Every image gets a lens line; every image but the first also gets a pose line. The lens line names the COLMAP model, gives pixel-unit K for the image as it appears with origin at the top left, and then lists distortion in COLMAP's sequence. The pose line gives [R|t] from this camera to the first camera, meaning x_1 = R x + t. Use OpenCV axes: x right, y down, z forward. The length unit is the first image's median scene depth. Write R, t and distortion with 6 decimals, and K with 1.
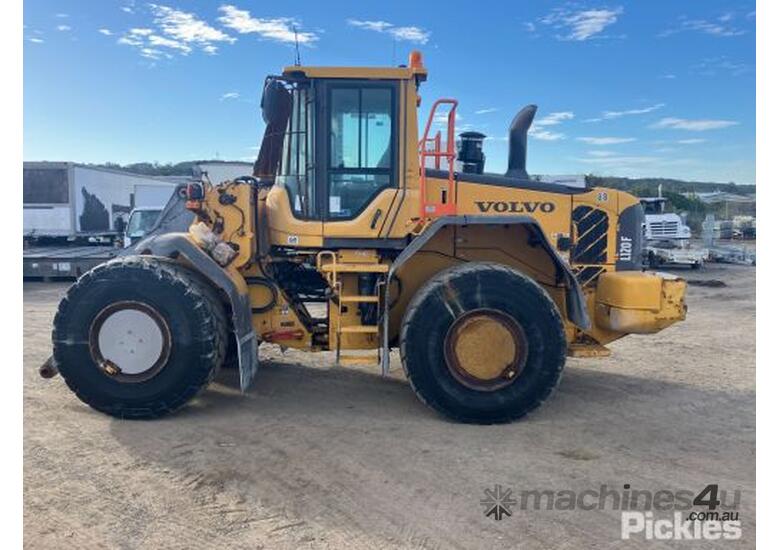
lens RADIAL K [[647.2, 0, 390.0], [0, 647.2, 275.0], [0, 0, 1]] dist [0.025937, -0.001435]
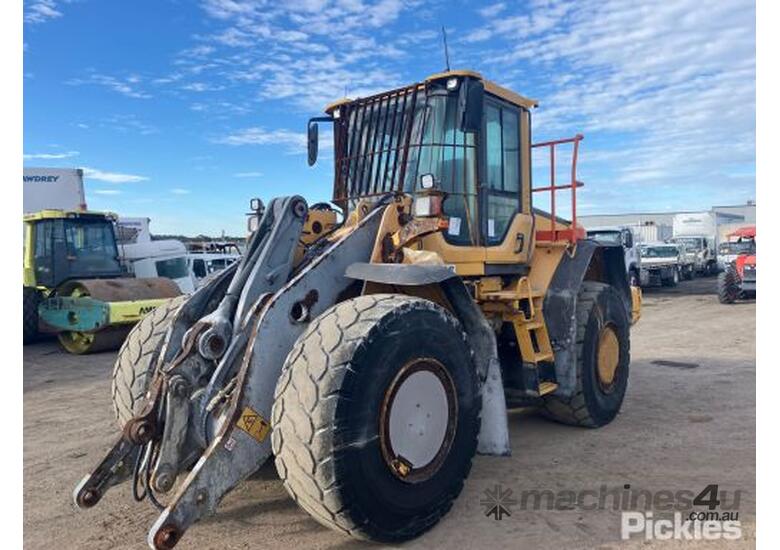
lens RADIAL K [[647.2, 0, 390.0], [0, 647.2, 275.0], [0, 0, 1]] dist [0.025937, -0.001435]
pose [[0.579356, -0.035429, 0.814305, -0.862990], [0.101117, 0.994461, -0.028675, -0.028455], [-0.808778, 0.098953, 0.579729, 0.550361]]
